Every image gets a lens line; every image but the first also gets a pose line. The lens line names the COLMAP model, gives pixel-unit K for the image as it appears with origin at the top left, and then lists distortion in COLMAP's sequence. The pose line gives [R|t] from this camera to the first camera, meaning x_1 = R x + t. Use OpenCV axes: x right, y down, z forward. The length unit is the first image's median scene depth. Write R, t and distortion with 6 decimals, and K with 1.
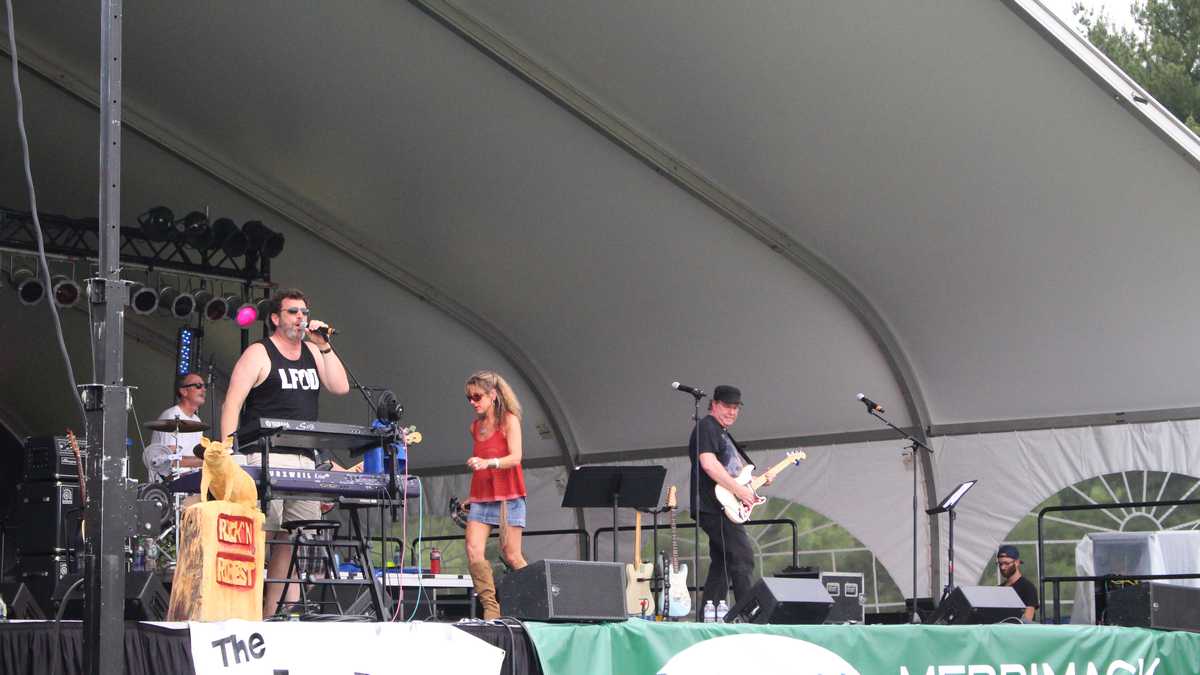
lens RADIAL K [[3076.9, 0, 600.0], [0, 3076.9, 337.5], [0, 0, 1]] dist [0.076803, -1.263277]
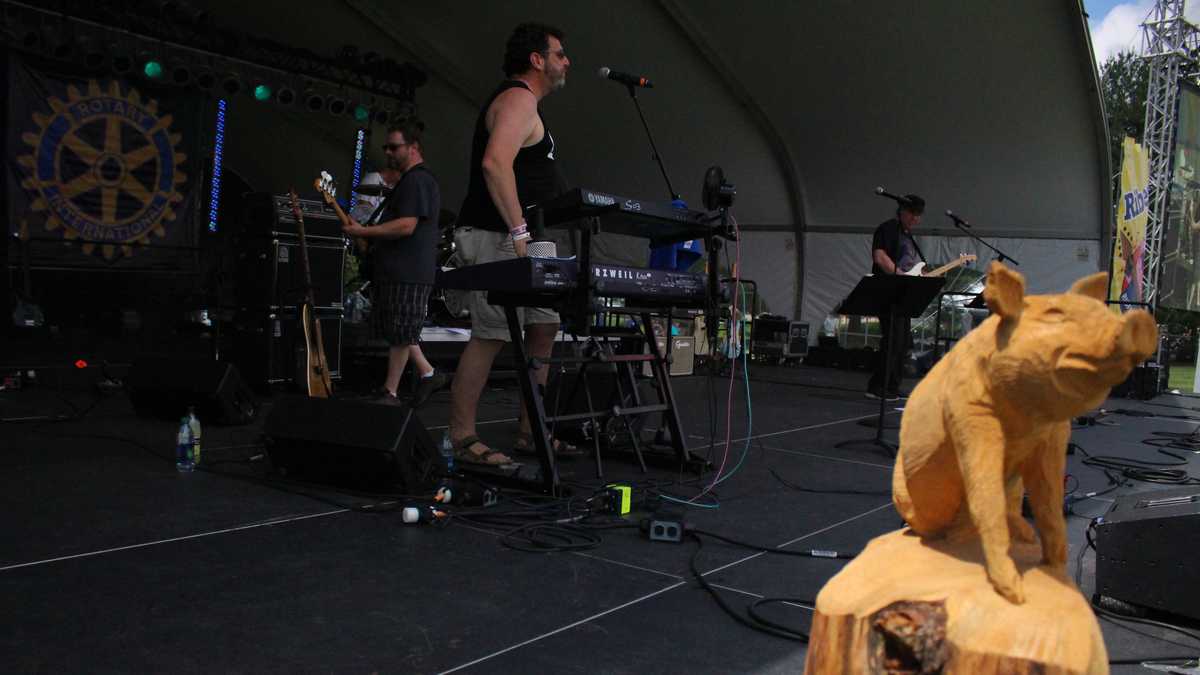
lens RADIAL K [[1003.7, 0, 586.4], [0, 1003.7, 402.1], [0, 0, 1]] dist [-0.151344, 0.126584]
pose [[0.989544, 0.050216, 0.135205, -0.086318], [-0.079005, 0.973004, 0.216844, 0.015353], [-0.120666, -0.225258, 0.966798, 0.493514]]
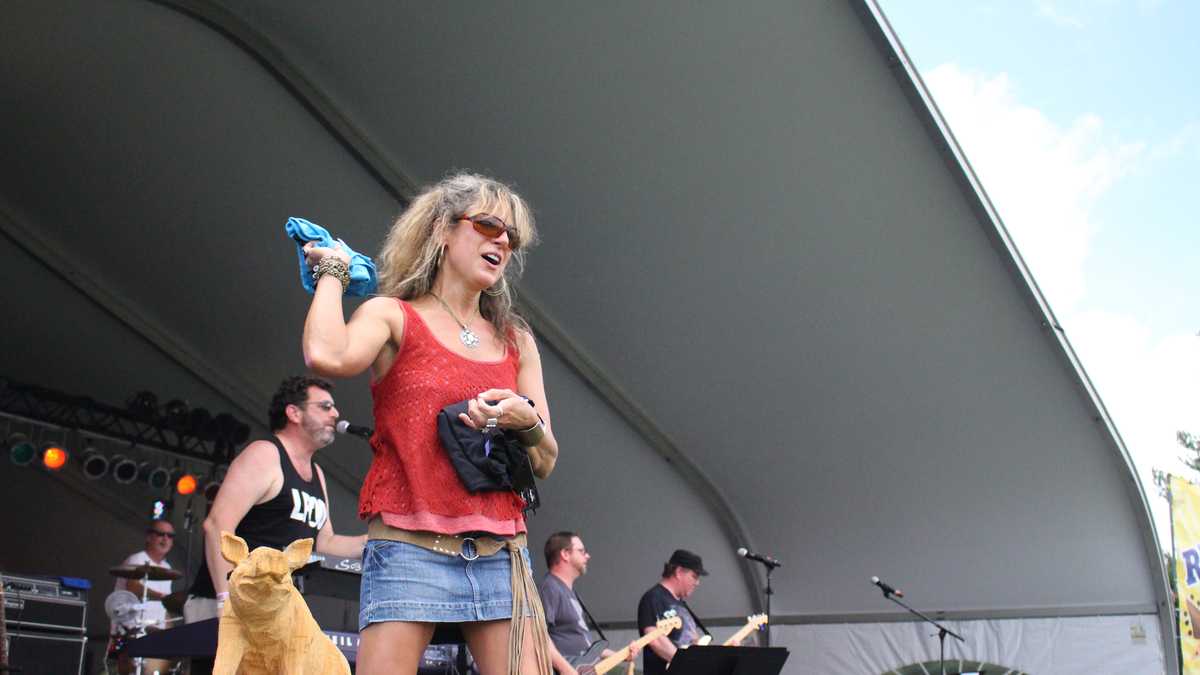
lens RADIAL K [[1506.9, 0, 600.5], [0, 1506.9, 388.8], [0, 0, 1]] dist [-0.087213, 0.032636]
pose [[0.986302, 0.071163, 0.148808, -0.059684], [-0.052596, 0.990738, -0.125186, 0.018491], [-0.156338, 0.115645, 0.980910, 0.432806]]
